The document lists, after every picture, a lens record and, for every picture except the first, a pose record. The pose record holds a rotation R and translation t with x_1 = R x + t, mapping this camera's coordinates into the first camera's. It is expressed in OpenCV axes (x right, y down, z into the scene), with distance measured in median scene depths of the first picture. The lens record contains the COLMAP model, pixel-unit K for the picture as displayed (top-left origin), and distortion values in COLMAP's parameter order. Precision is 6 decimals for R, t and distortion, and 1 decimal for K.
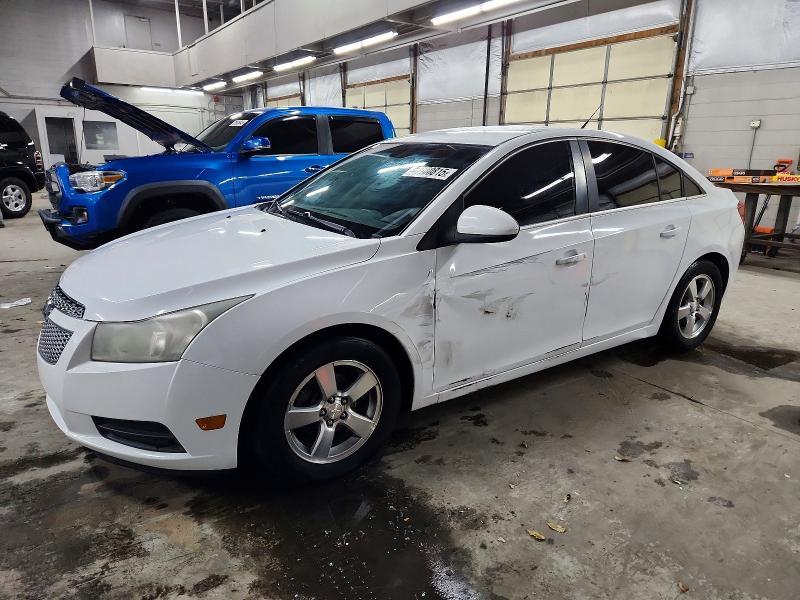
lens RADIAL K [[535.6, 0, 406.0], [0, 535.6, 298.4], [0, 0, 1]] dist [0.069082, -0.060014]
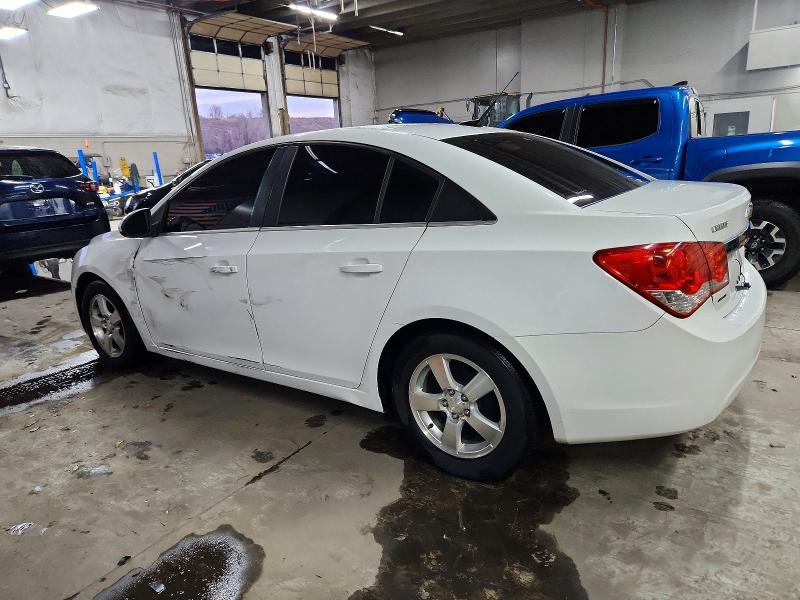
lens RADIAL K [[539.9, 0, 398.2], [0, 539.9, 314.4], [0, 0, 1]] dist [0.070649, -0.059630]
pose [[0.348382, 0.235744, -0.907224, 1.310548], [-0.186548, 0.965934, 0.179364, -0.226496], [0.918602, 0.106753, 0.380492, 0.900419]]
